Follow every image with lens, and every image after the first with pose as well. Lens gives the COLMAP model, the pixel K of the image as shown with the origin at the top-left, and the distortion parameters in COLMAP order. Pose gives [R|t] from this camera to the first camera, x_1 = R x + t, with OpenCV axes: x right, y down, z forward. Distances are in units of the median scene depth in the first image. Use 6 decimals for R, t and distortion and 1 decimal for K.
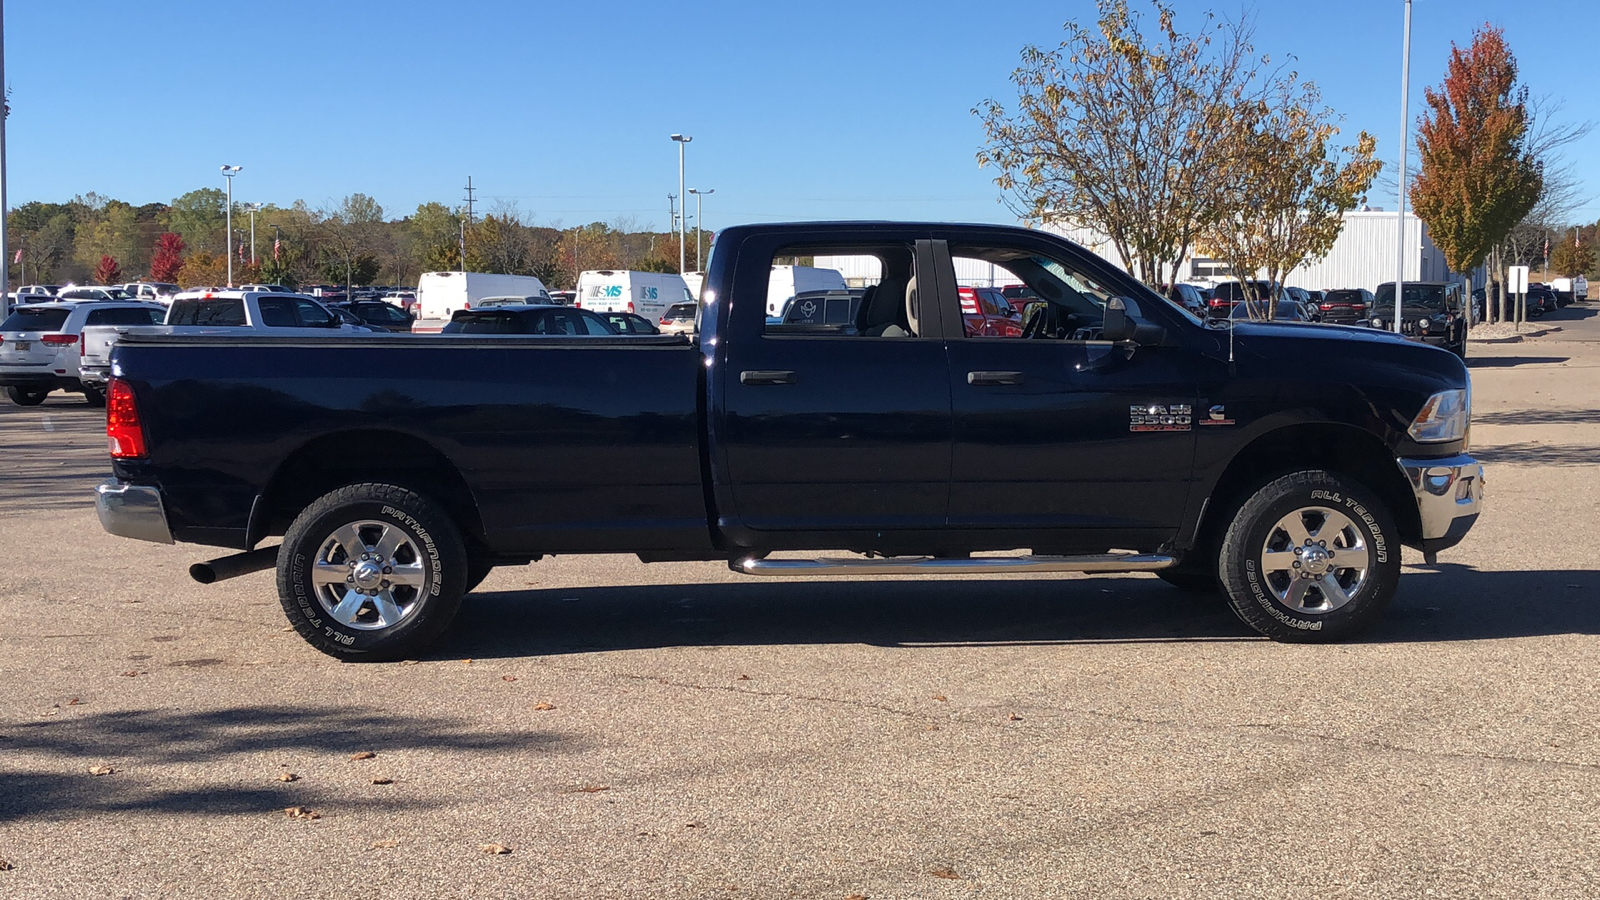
lens RADIAL K [[1948.4, 0, 803.3], [0, 1948.4, 417.1], [0, 0, 1]] dist [0.186836, -0.646226]
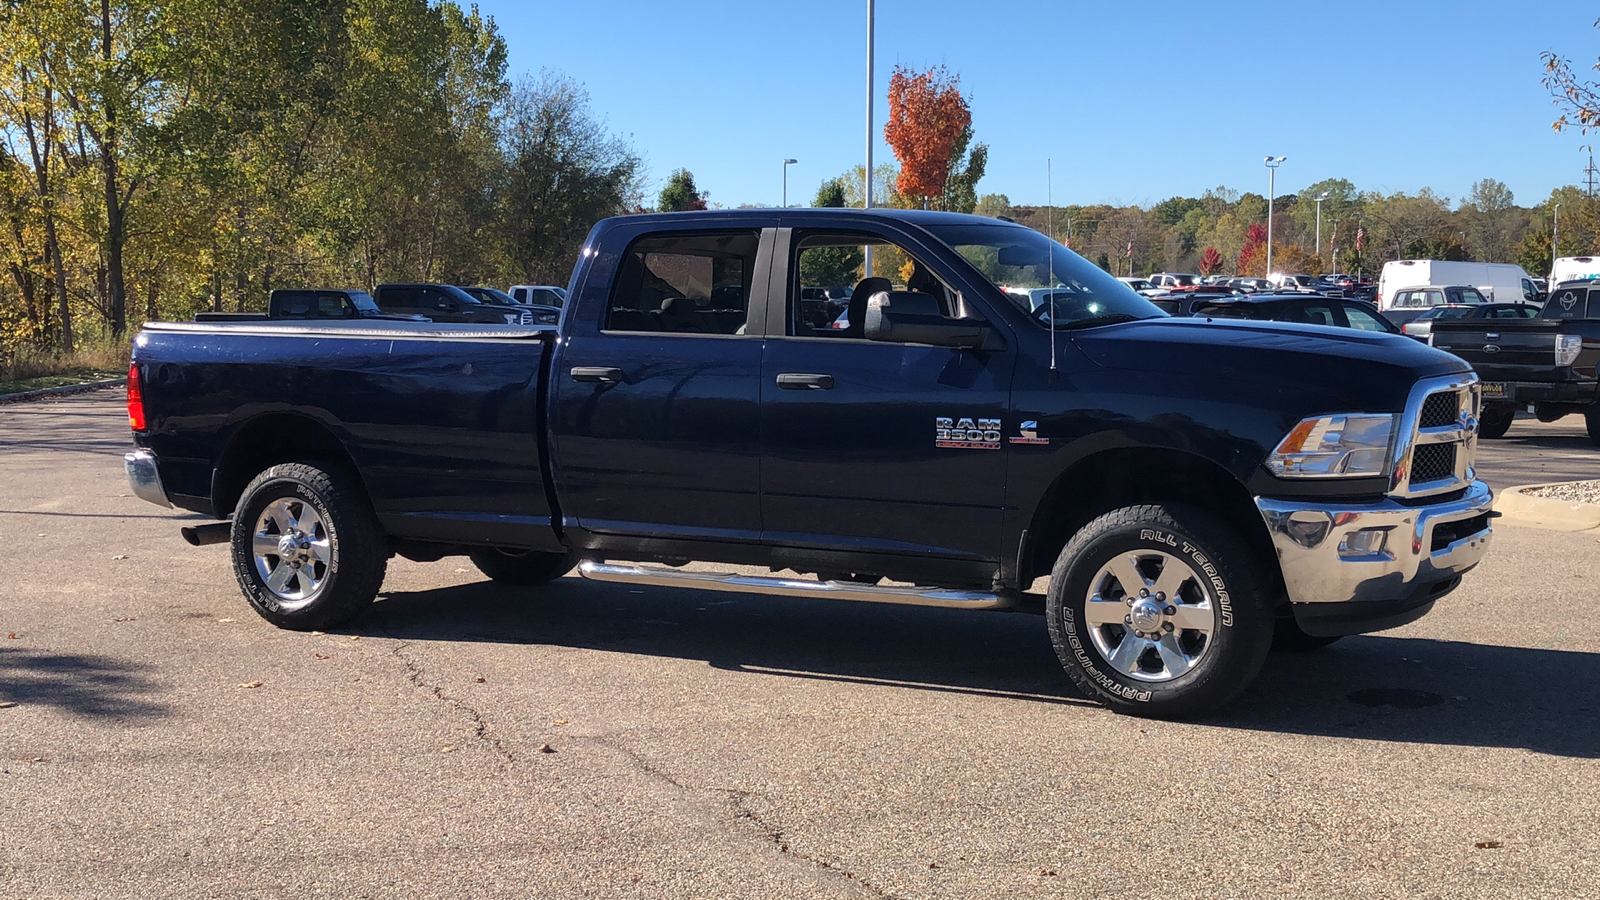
lens RADIAL K [[1948.4, 0, 803.3], [0, 1948.4, 417.1], [0, 0, 1]] dist [0.186836, -0.646226]
pose [[0.847811, 0.037202, -0.528992, 0.568094], [-0.034430, 0.999293, 0.015096, -0.016751], [0.529180, 0.005415, 0.848492, 0.236274]]
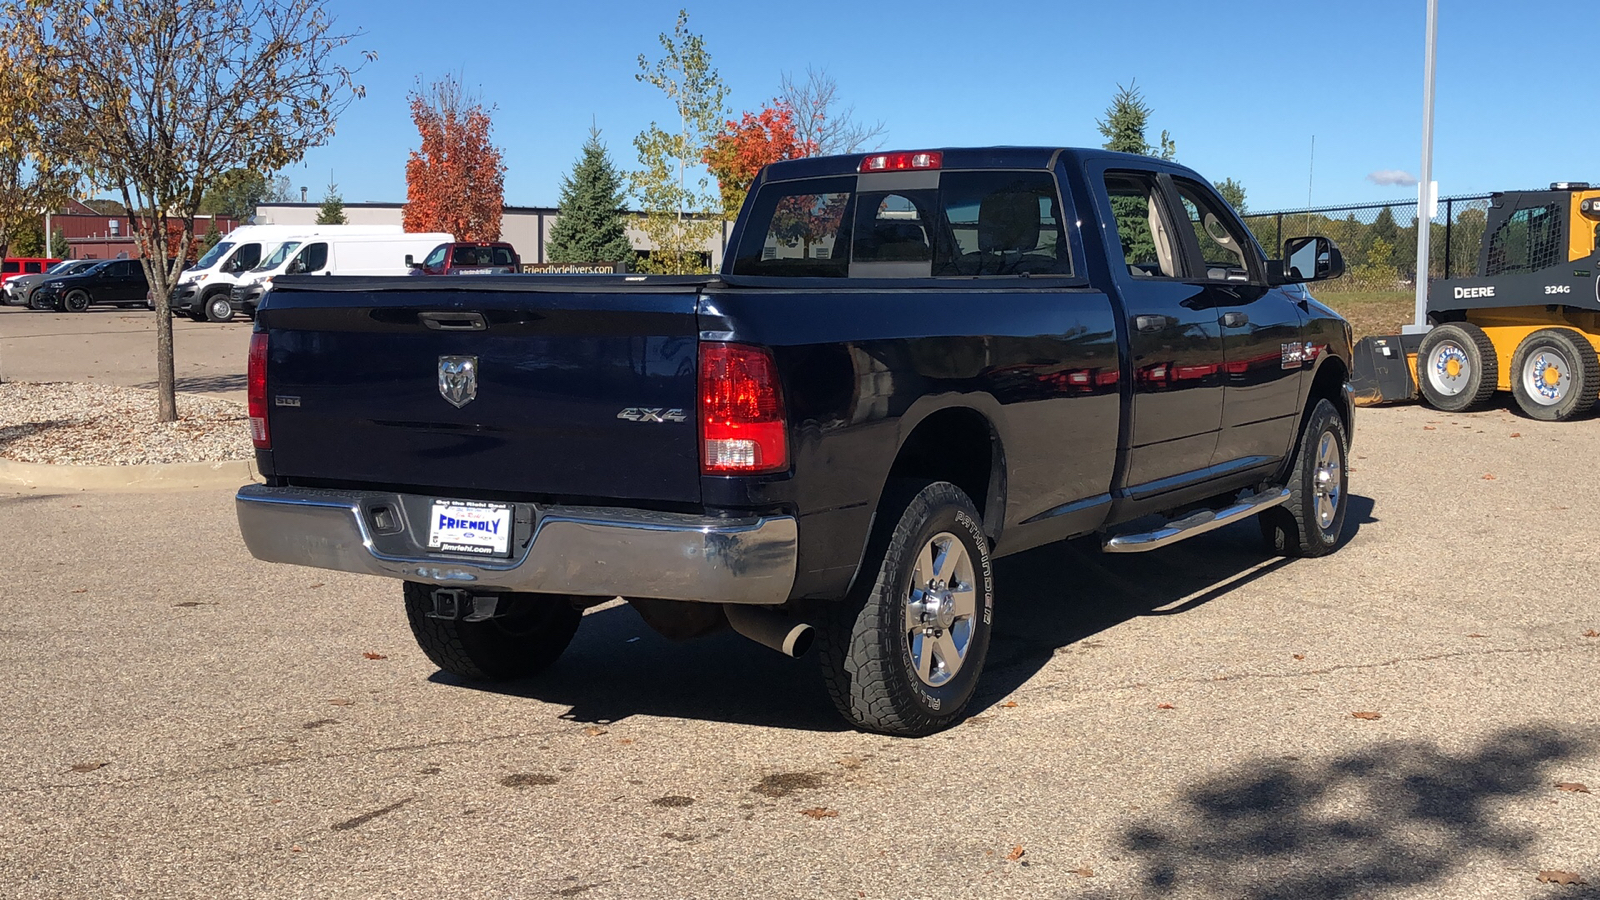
lens RADIAL K [[1948.4, 0, 803.3], [0, 1948.4, 417.1], [0, 0, 1]] dist [0.186836, -0.646226]
pose [[0.559828, -0.058670, 0.826529, -0.817102], [0.048906, 0.998091, 0.037722, -0.018779], [-0.827164, 0.019304, 0.561628, 0.625353]]
